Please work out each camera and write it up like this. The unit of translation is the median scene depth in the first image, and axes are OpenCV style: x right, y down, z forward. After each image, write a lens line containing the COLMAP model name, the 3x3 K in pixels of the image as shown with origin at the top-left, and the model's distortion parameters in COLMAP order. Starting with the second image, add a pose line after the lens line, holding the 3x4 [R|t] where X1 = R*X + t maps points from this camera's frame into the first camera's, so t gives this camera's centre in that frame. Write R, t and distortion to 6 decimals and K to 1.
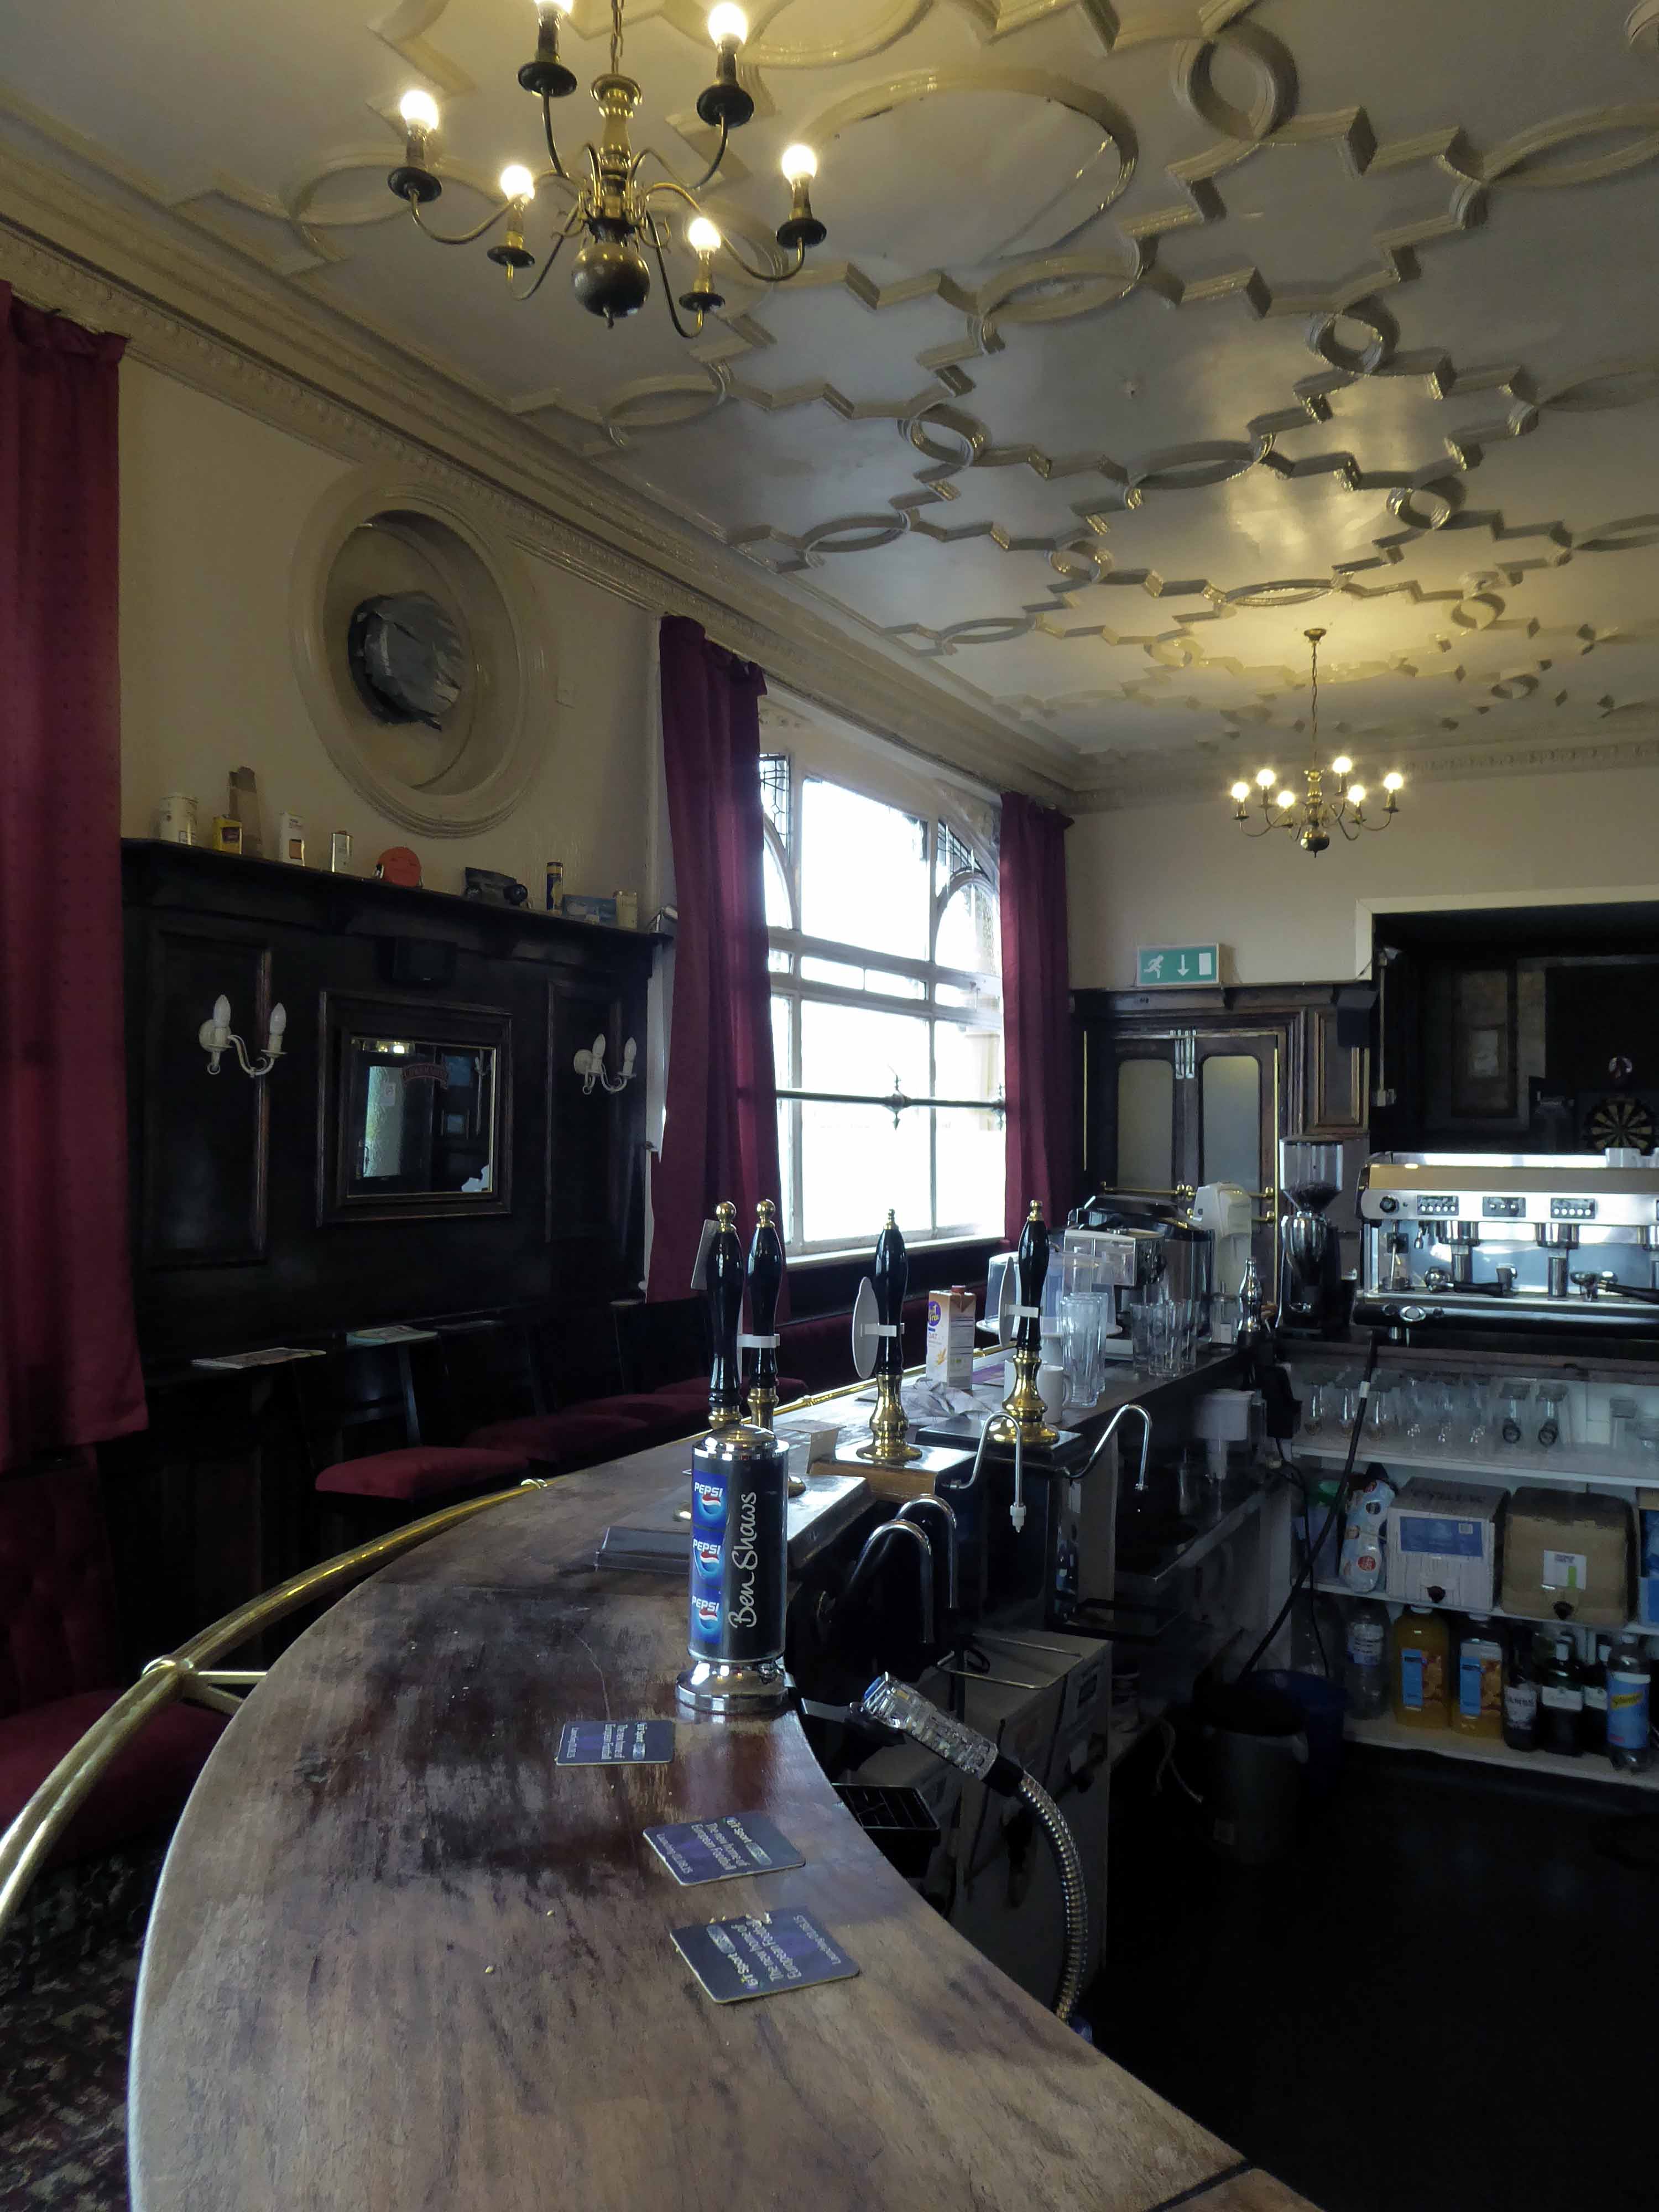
lens RADIAL K [[1626.1, 0, 846.2], [0, 1626.1, 1110.3], [0, 0, 1]] dist [-0.023190, 0.006109]
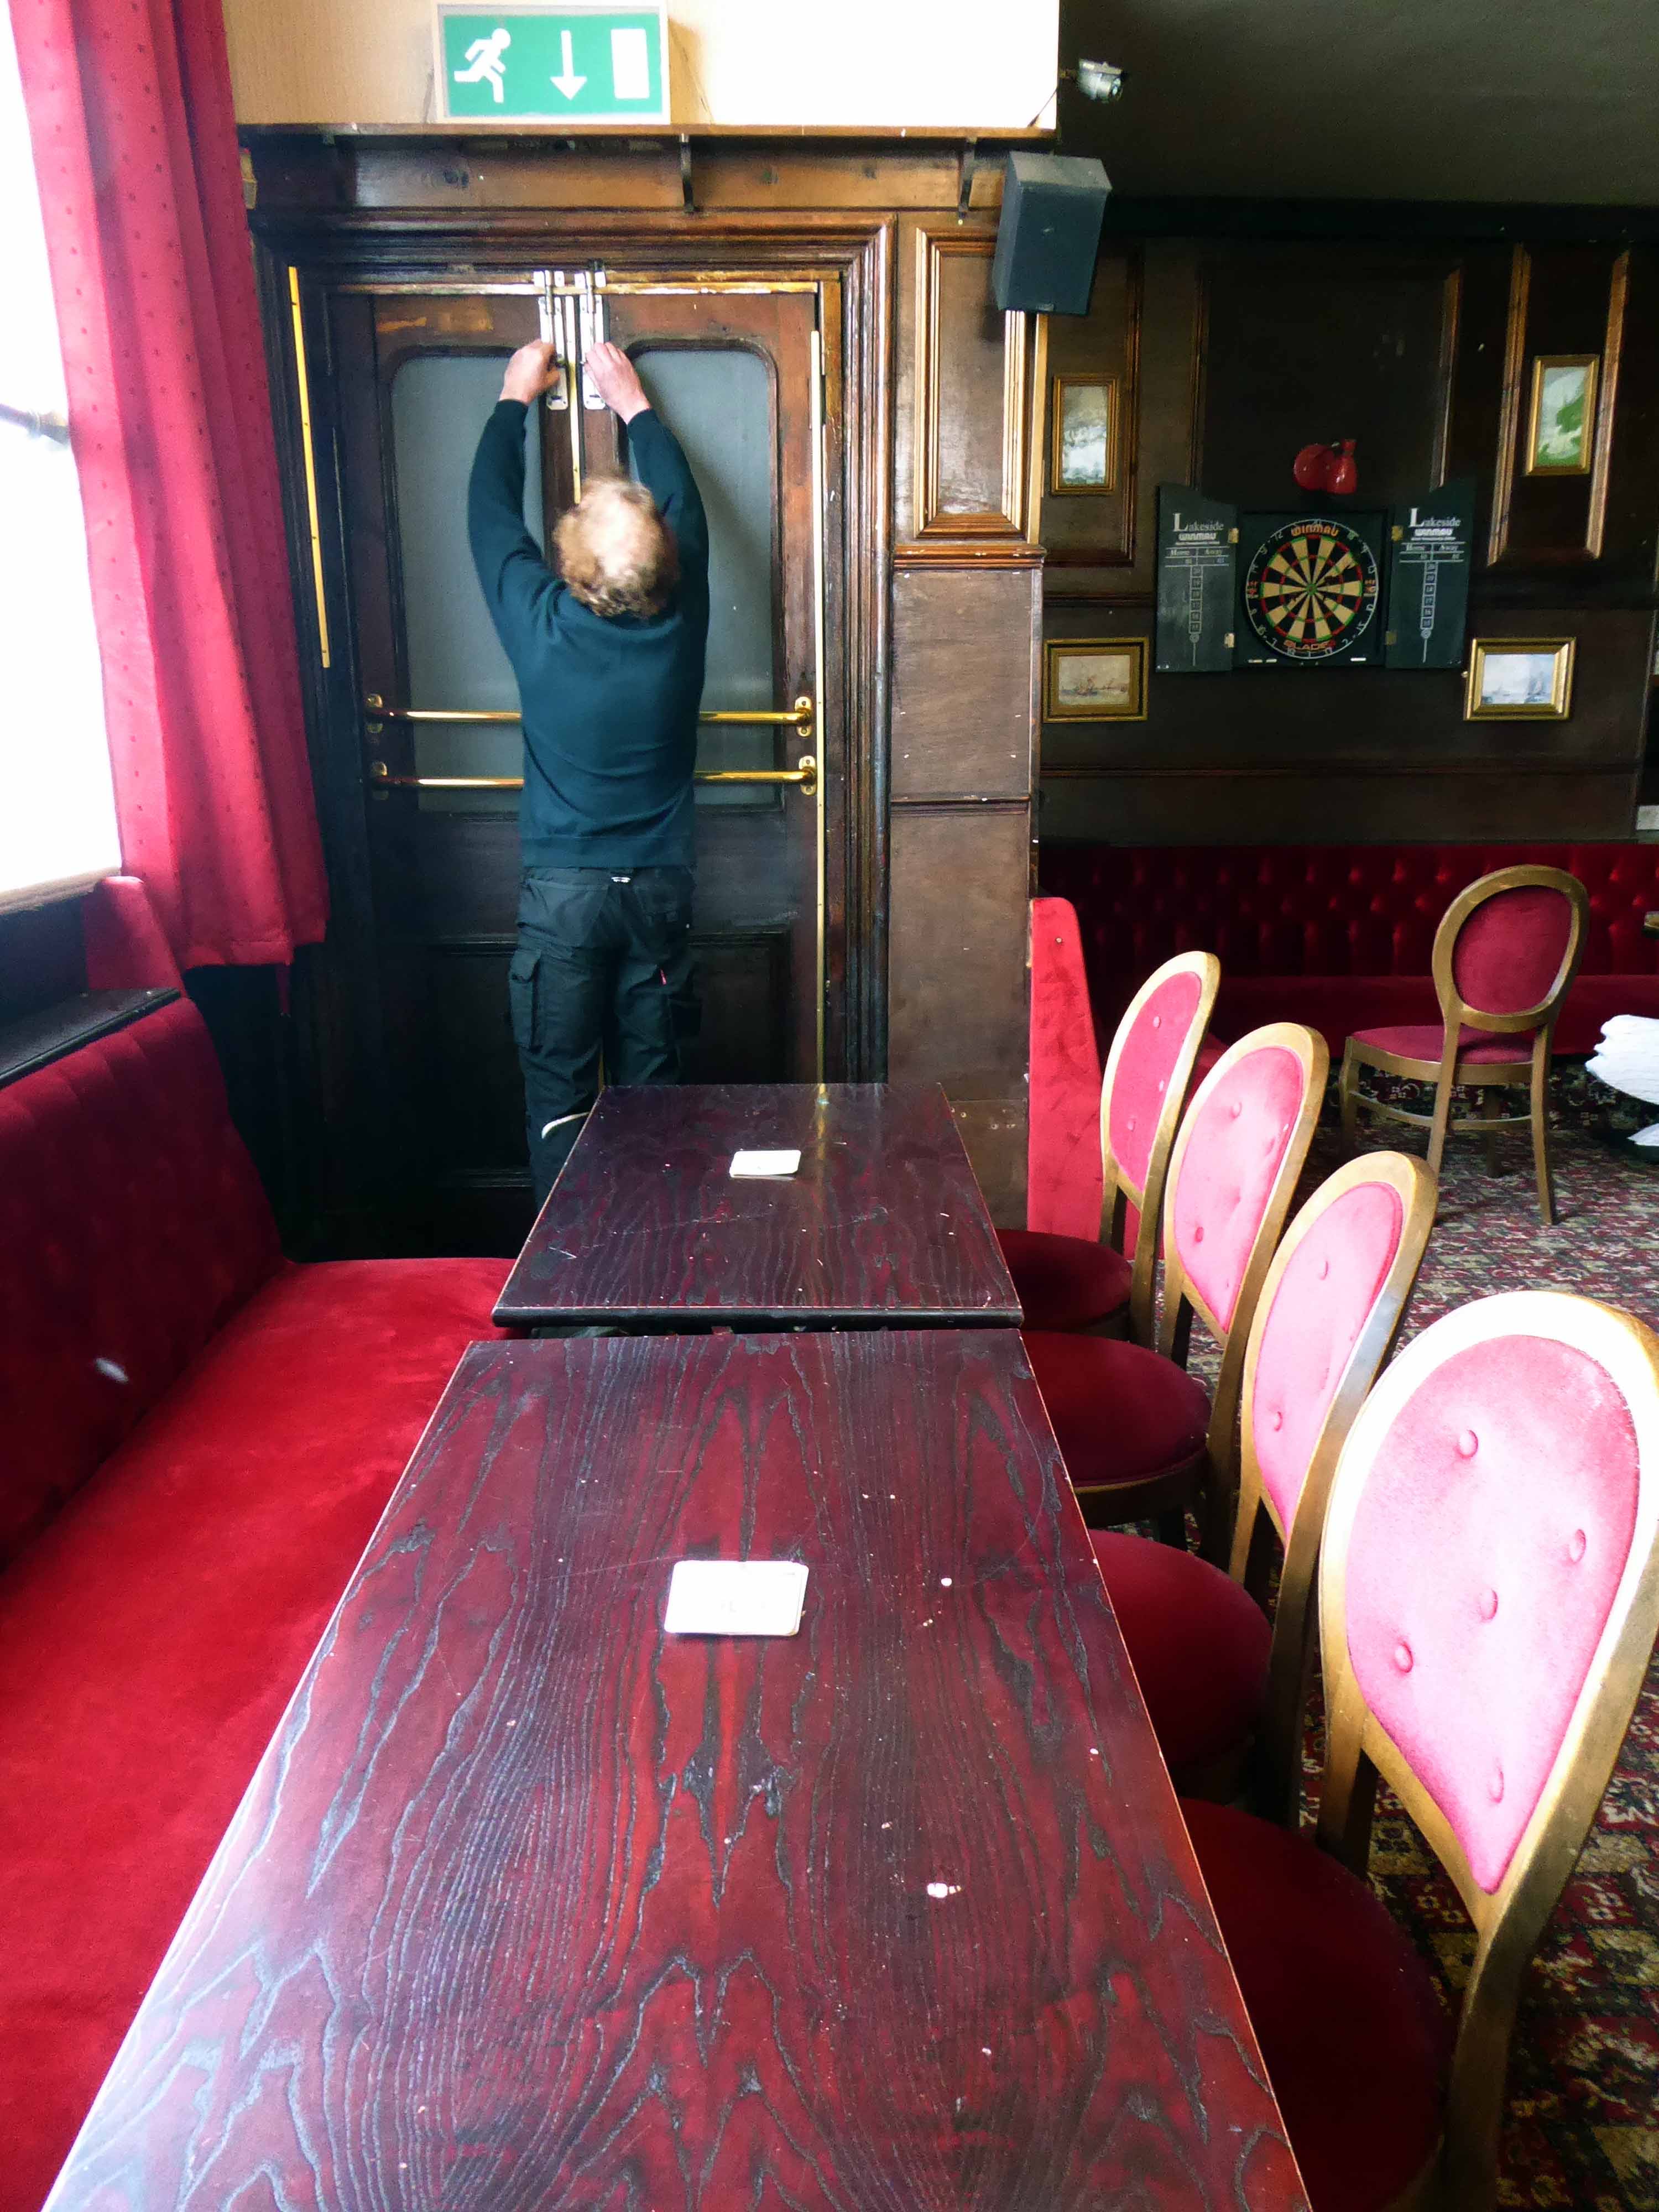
lens RADIAL K [[1626.1, 0, 814.0], [0, 1626.1, 1106.6], [0, 0, 1]] dist [-0.023190, 0.006109]
pose [[0.864260, -0.134517, 0.484727, 0.055420], [0.003556, 0.965194, 0.261511, 0.042999], [-0.503033, -0.224290, 0.834657, 0.676129]]
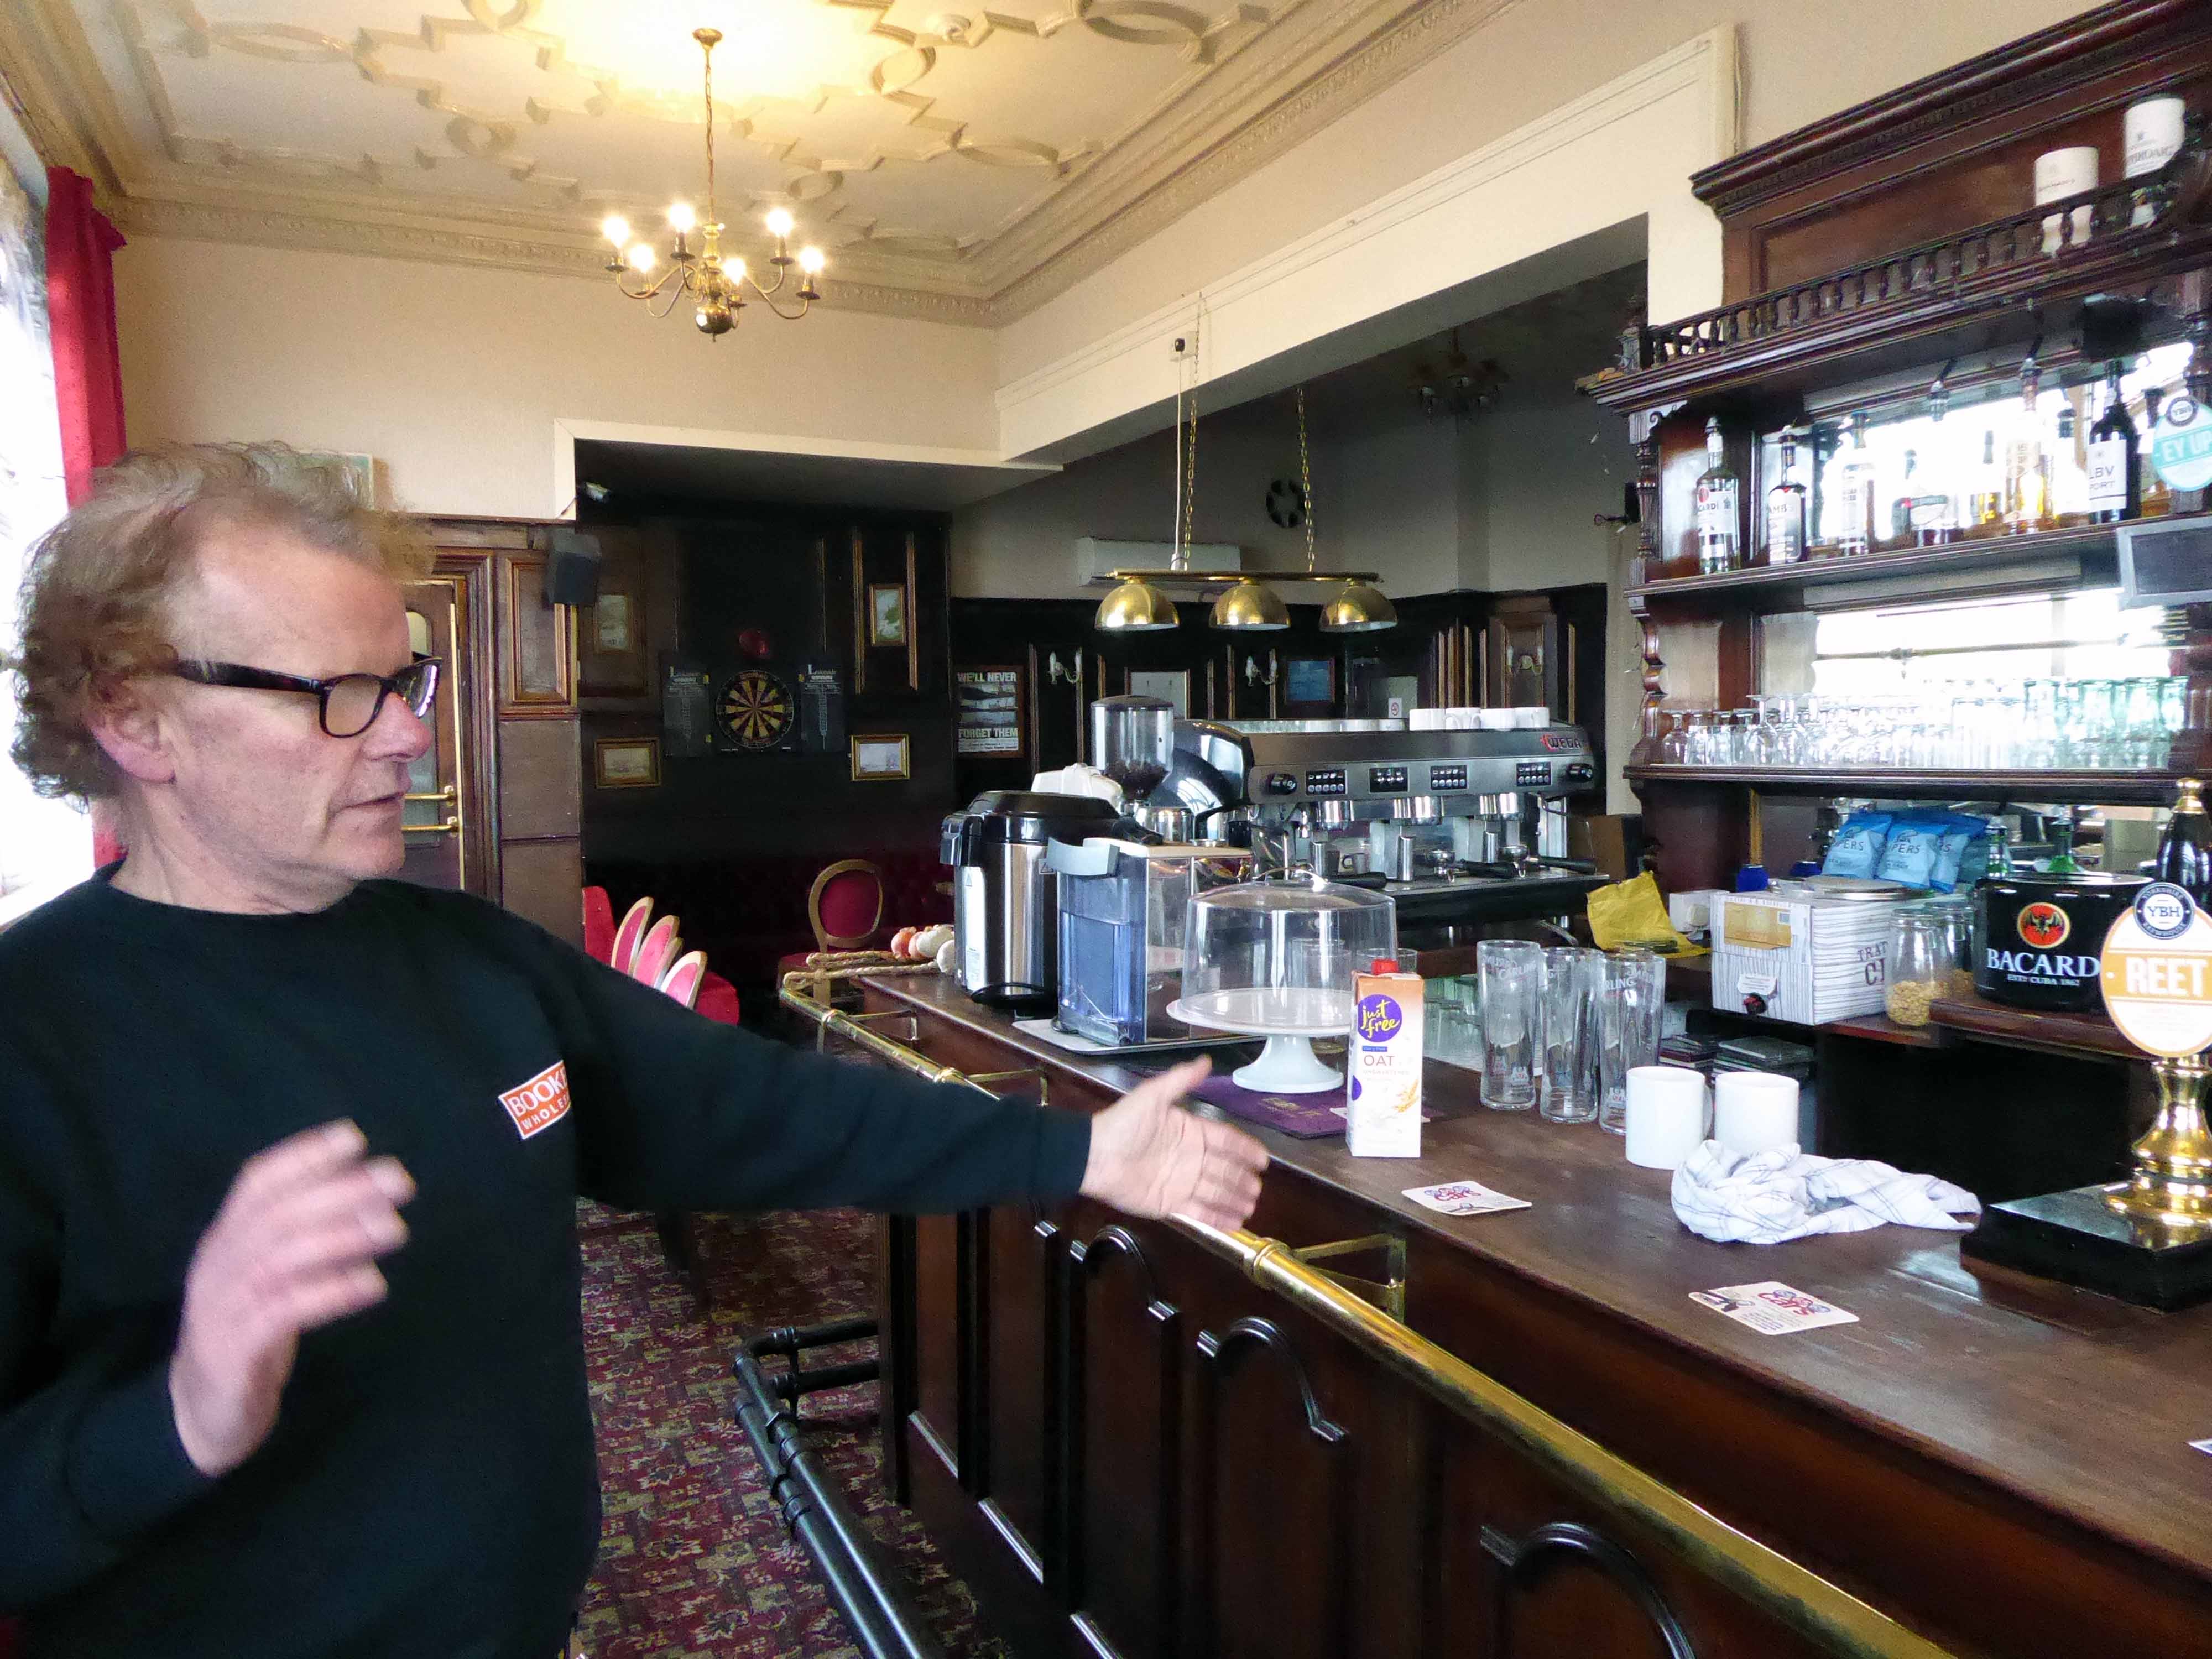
lens RADIAL K [[1626.1, 0, 1085.6], [0, 1626.1, 816.8], [0, 0, 1]] dist [-0.023190, 0.006109]
pose [[0.597722, -0.057324, 0.799651, -0.181777], [0.002361, 0.997562, 0.069747, 0.010513], [-0.801700, -0.039802, 0.596400, 0.325087]]
